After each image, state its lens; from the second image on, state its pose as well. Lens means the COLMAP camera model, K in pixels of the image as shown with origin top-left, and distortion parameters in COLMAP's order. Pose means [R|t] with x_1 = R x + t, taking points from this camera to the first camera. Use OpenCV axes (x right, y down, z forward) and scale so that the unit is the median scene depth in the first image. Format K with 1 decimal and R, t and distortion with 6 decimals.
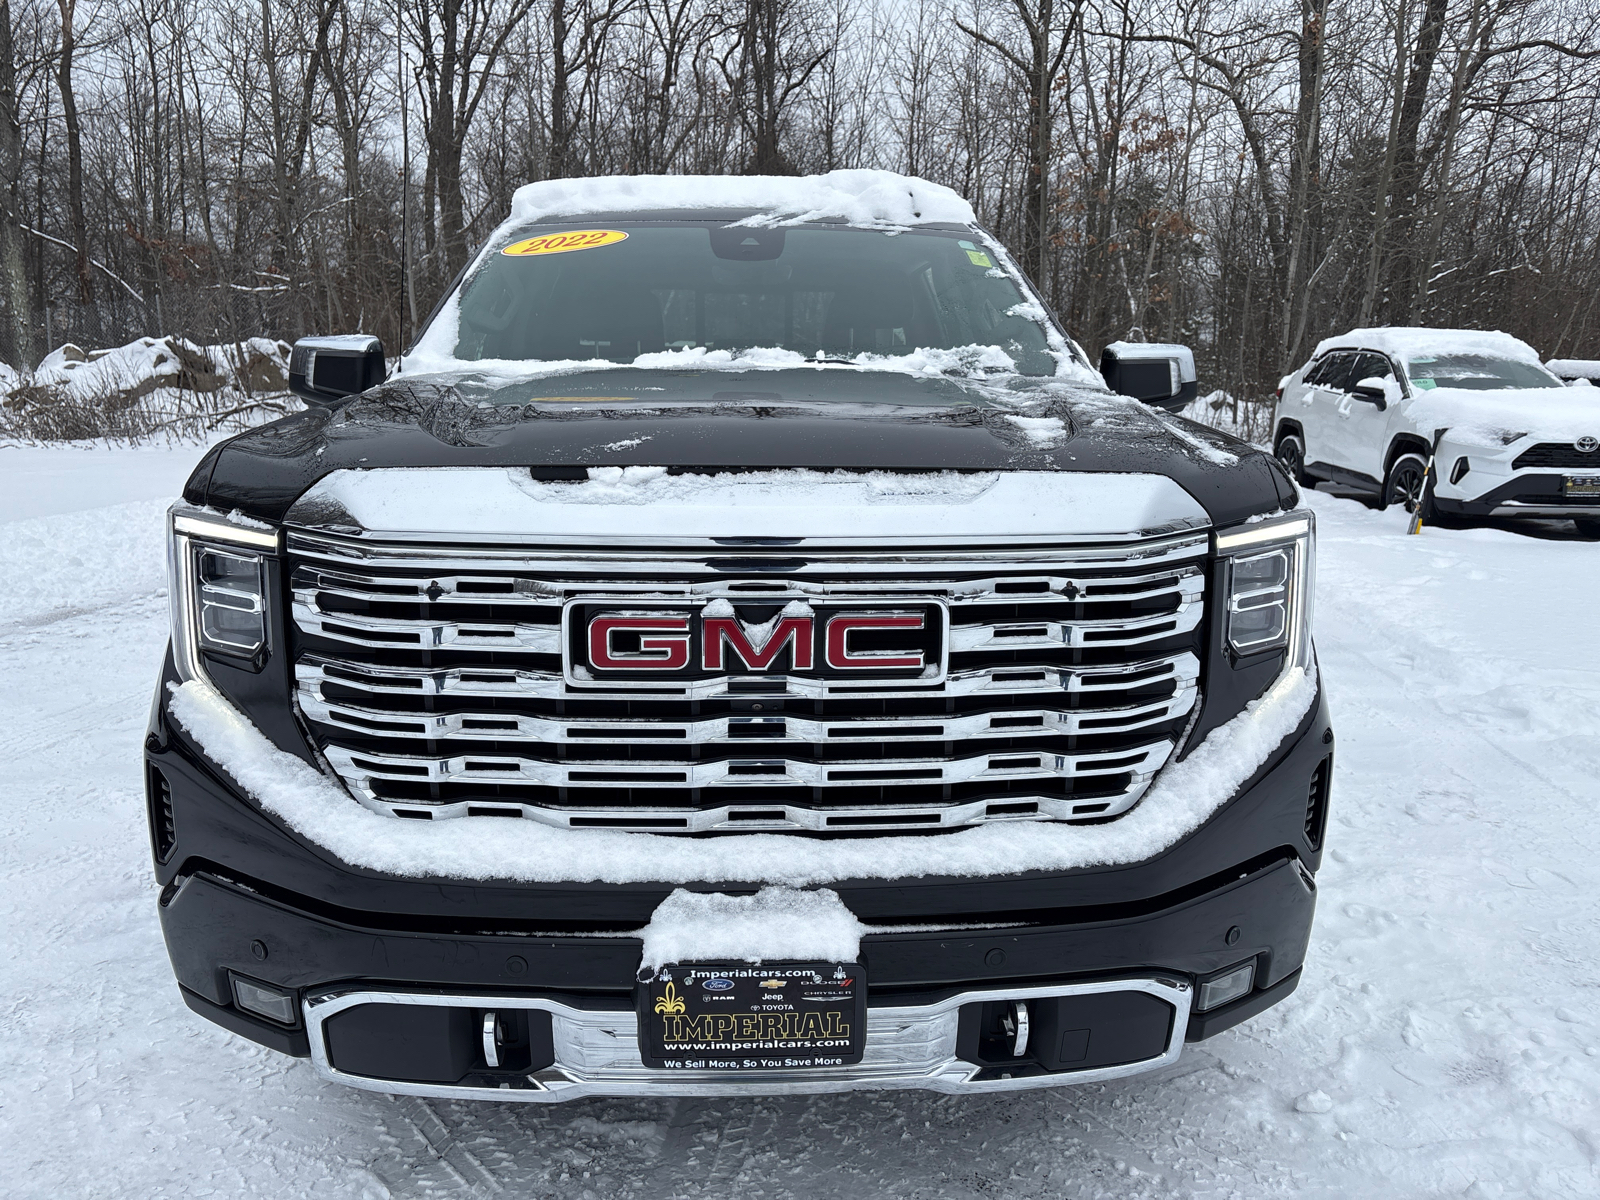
lens RADIAL K [[1196.3, 0, 800.0], [0, 1196.3, 600.0], [0, 0, 1]] dist [0.027356, -0.005516]
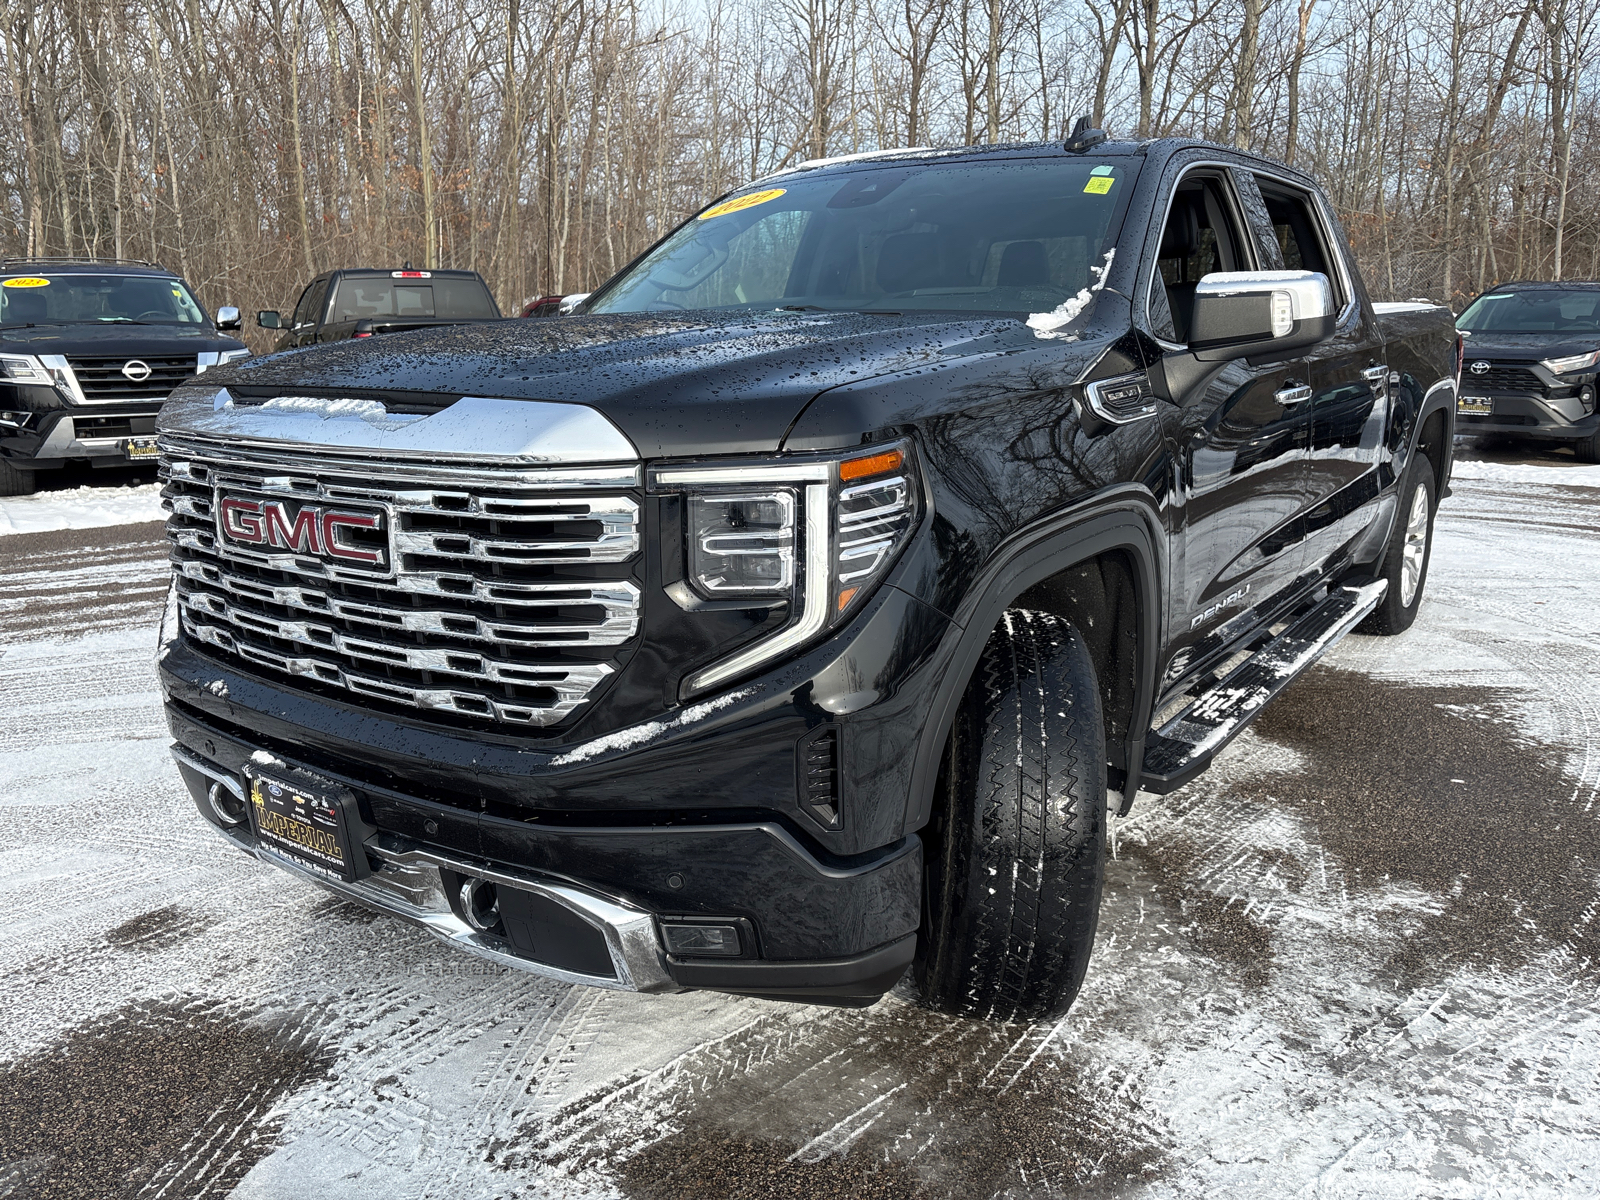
lens RADIAL K [[1196.3, 0, 800.0], [0, 1196.3, 600.0], [0, 0, 1]] dist [0.027356, -0.005516]
pose [[0.794680, 0.114079, -0.596213, 1.123244], [-0.098079, 0.993407, 0.059350, -0.017605], [0.599053, 0.011312, 0.800630, 0.298627]]
